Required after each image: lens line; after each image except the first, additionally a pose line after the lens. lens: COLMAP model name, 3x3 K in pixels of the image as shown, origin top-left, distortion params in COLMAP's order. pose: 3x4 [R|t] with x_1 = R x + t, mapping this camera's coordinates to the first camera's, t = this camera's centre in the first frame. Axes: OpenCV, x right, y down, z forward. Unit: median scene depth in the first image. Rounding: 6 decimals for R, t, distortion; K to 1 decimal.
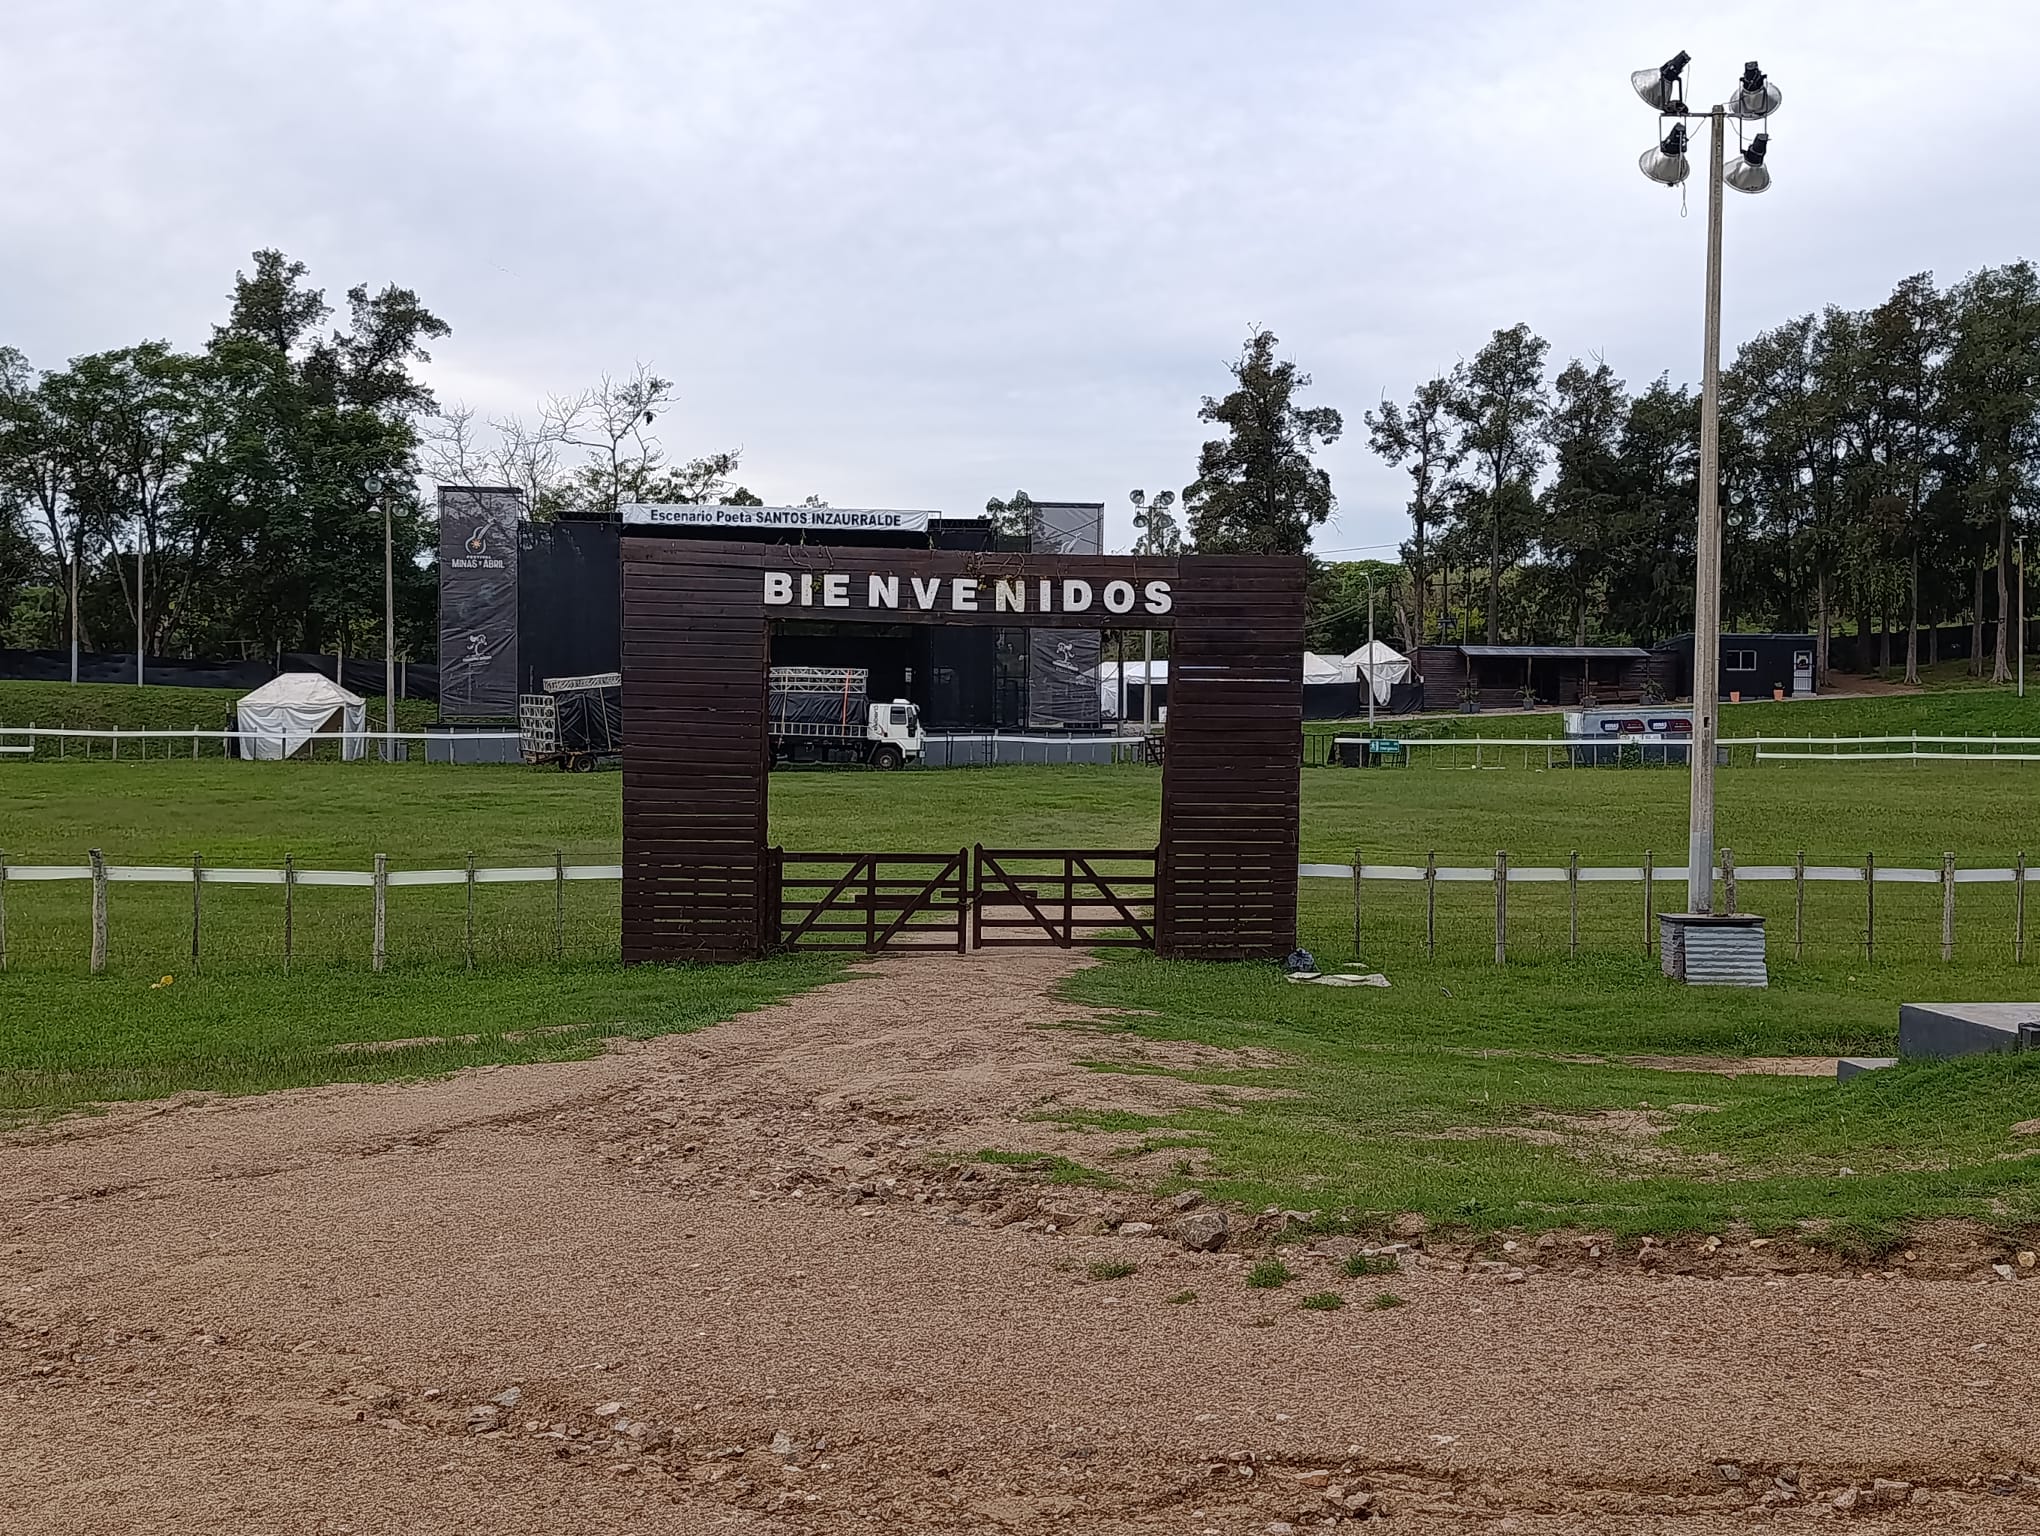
lens RADIAL K [[2137.7, 0, 1020.0], [0, 2137.7, 768.0], [0, 0, 1]] dist [0.172932, -0.359600]
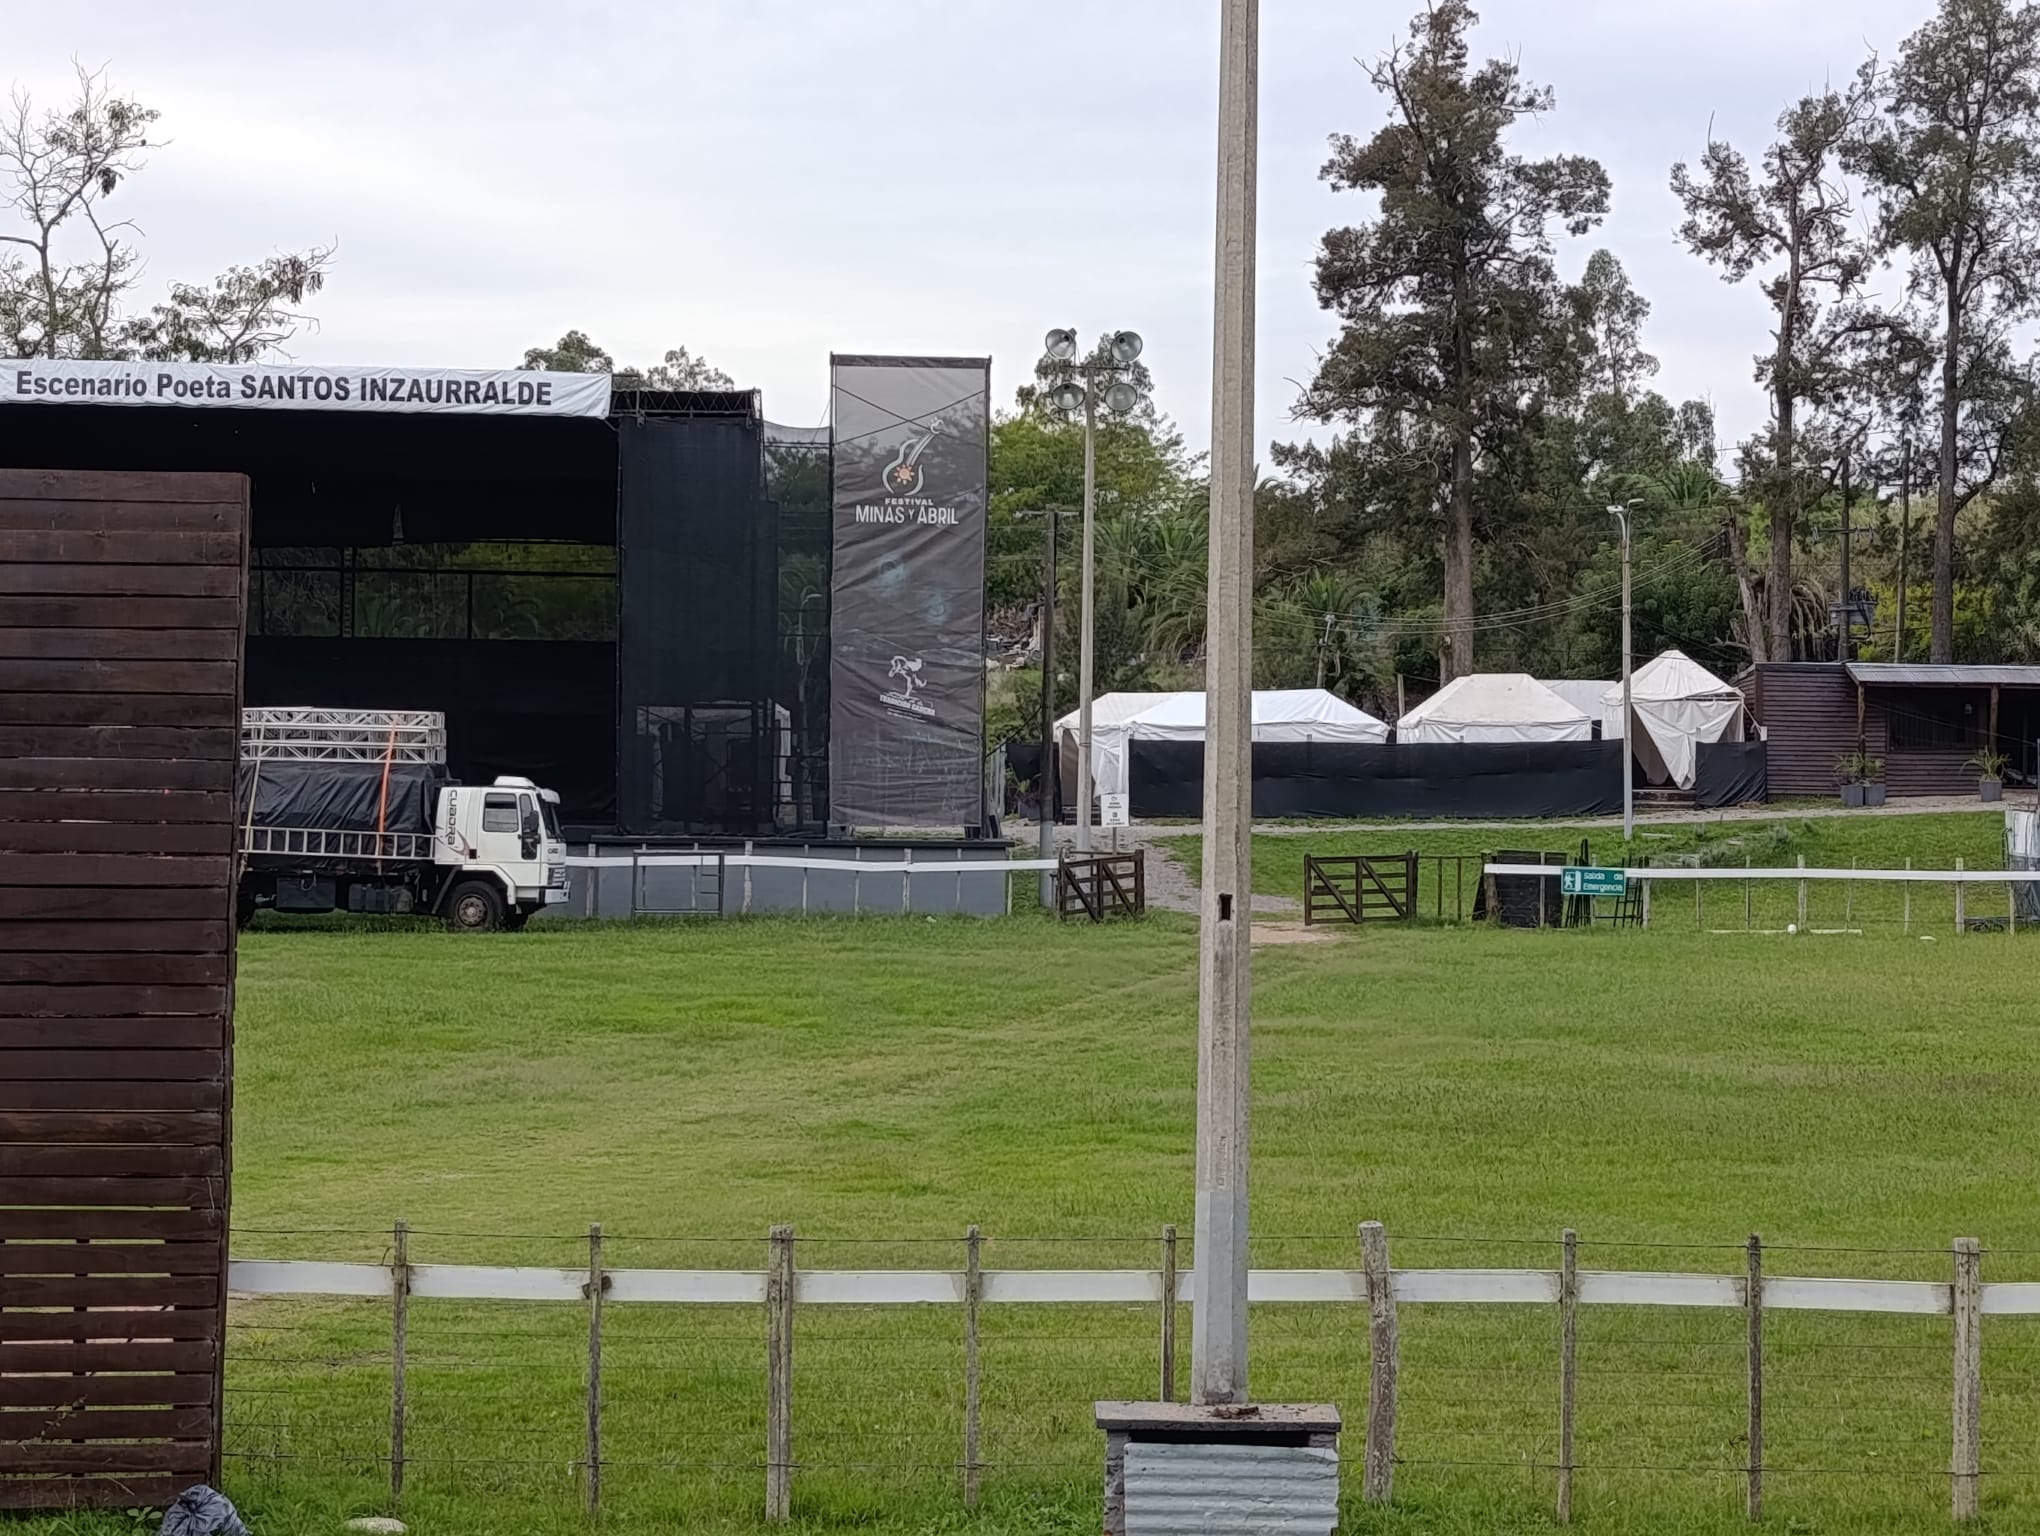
lens RADIAL K [[4272.9, 0, 1020.0], [0, 4272.9, 768.0], [0, 0, 1]] dist [0.135119, 0.124066]
pose [[0.997974, 0.004306, -0.063479, 0.119781], [-0.006128, 0.999574, -0.028542, -0.008724], [0.063329, 0.028873, 0.997575, 0.085219]]
